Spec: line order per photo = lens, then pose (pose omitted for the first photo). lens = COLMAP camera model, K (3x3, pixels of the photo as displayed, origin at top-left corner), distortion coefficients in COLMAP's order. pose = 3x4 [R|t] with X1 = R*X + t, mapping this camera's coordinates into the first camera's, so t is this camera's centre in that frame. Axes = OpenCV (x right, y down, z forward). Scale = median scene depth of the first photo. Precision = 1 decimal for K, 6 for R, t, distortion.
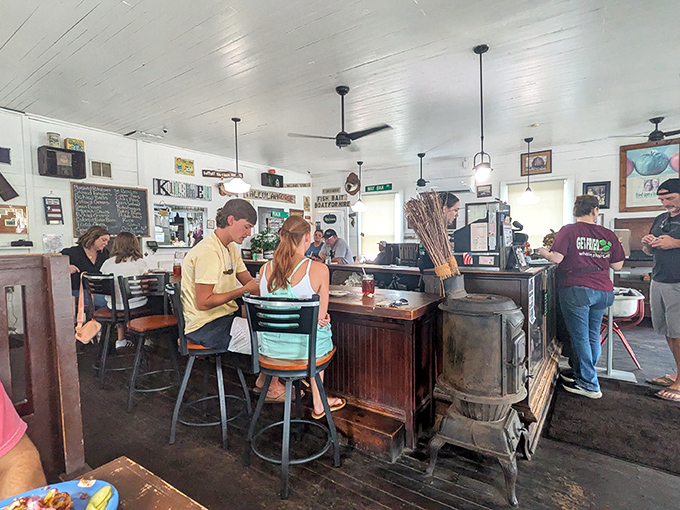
lens RADIAL K [[363.0, 0, 340.0], [0, 363.0, 255.0], [0, 0, 1]] dist [-0.001748, -0.000491]
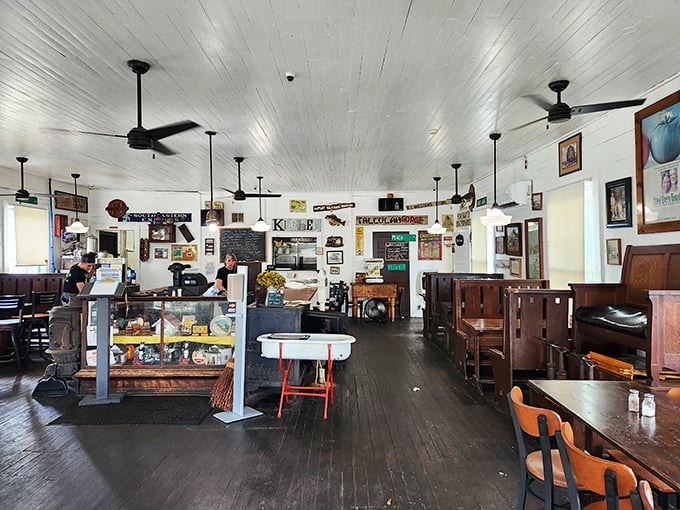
lens RADIAL K [[458.7, 0, 340.0], [0, 458.7, 255.0], [0, 0, 1]] dist [0.027773, -0.003004]
pose [[0.575848, 0.005712, -0.817537, 0.963567], [-0.032996, 0.999323, -0.016259, -0.052366], [0.816891, 0.036338, 0.575646, 0.207554]]
